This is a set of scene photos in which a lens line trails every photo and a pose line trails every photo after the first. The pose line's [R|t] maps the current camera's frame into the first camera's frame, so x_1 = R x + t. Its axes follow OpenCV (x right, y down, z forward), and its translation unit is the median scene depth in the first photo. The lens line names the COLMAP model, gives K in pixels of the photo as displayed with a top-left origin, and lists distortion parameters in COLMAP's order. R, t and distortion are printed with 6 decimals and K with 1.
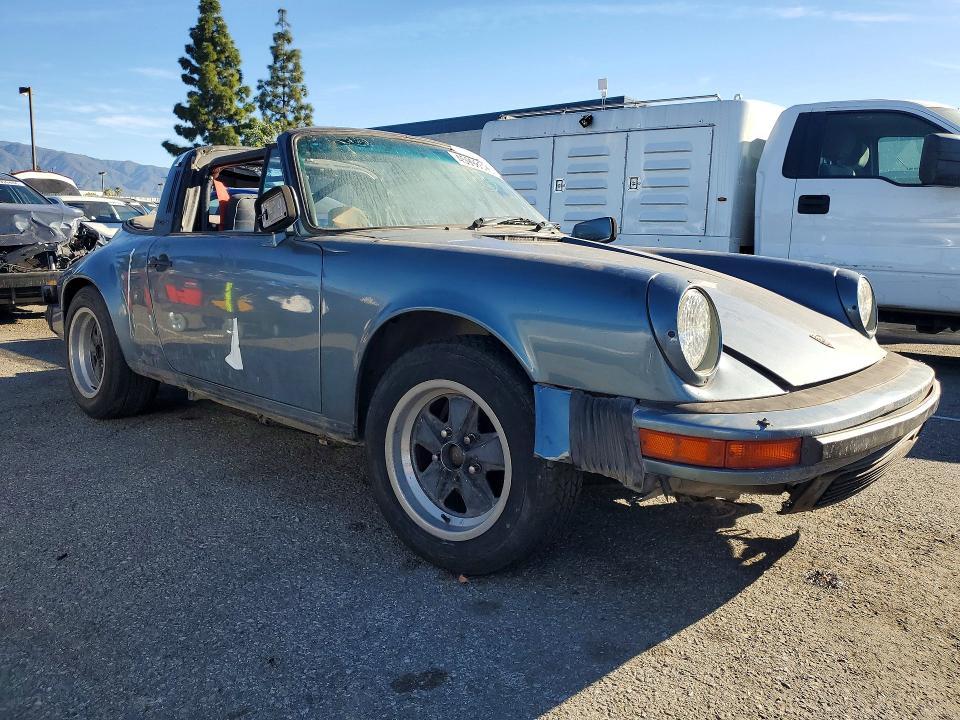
lens RADIAL K [[767.4, 0, 480.0], [0, 767.4, 360.0], [0, 0, 1]] dist [0.011974, 0.011410]
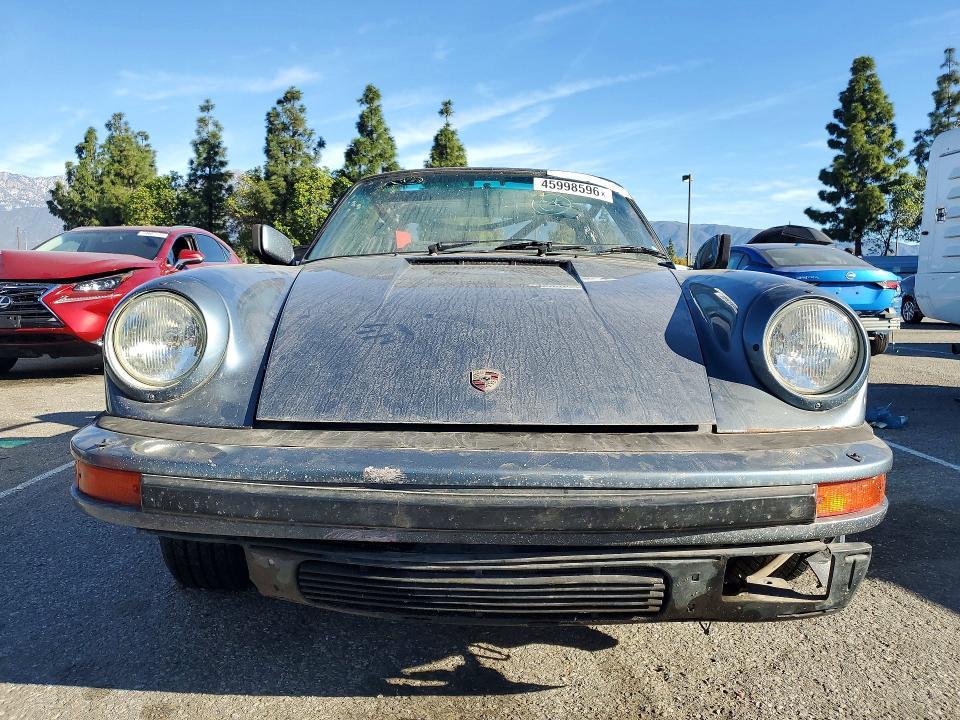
lens RADIAL K [[767.4, 0, 480.0], [0, 767.4, 360.0], [0, 0, 1]] dist [0.011974, 0.011410]
pose [[0.649139, 0.049458, -0.759060, 0.086184], [-0.118294, 0.992307, -0.036508, -0.001409], [0.751415, 0.113492, 0.649996, 0.052094]]
